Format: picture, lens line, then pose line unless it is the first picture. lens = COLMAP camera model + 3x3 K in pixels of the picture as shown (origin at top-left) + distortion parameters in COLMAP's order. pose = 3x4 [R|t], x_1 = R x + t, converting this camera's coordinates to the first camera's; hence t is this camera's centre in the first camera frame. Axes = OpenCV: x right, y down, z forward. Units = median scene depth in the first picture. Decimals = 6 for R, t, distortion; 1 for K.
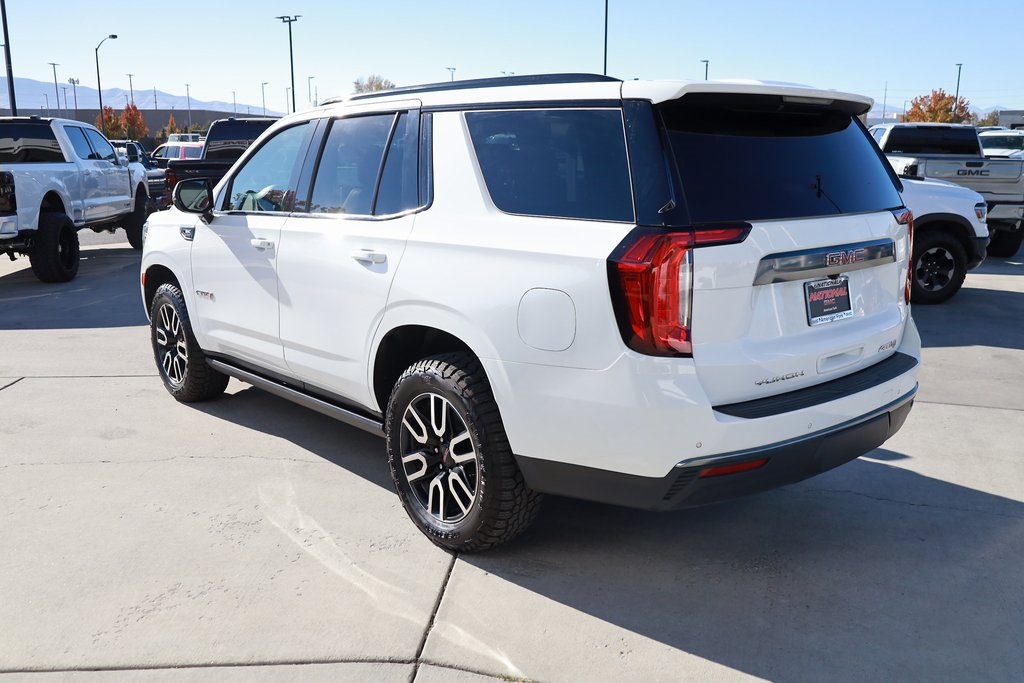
lens RADIAL K [[941.8, 0, 510.6], [0, 941.8, 338.9], [0, 0, 1]] dist [-0.033852, 0.008256]
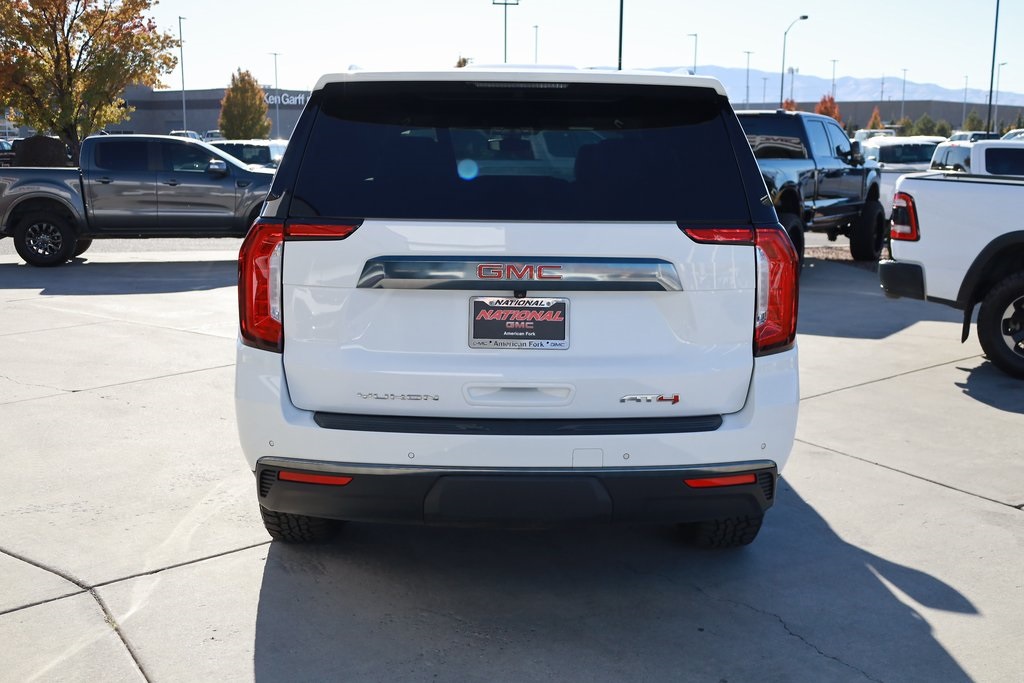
lens RADIAL K [[1167.1, 0, 456.7], [0, 1167.1, 328.6], [0, 0, 1]] dist [-0.008448, 0.000000]
pose [[0.735498, 0.113149, -0.668012, 1.028294], [-0.145023, 0.989397, 0.007912, -0.037751], [0.661825, 0.091057, 0.744108, 0.202229]]
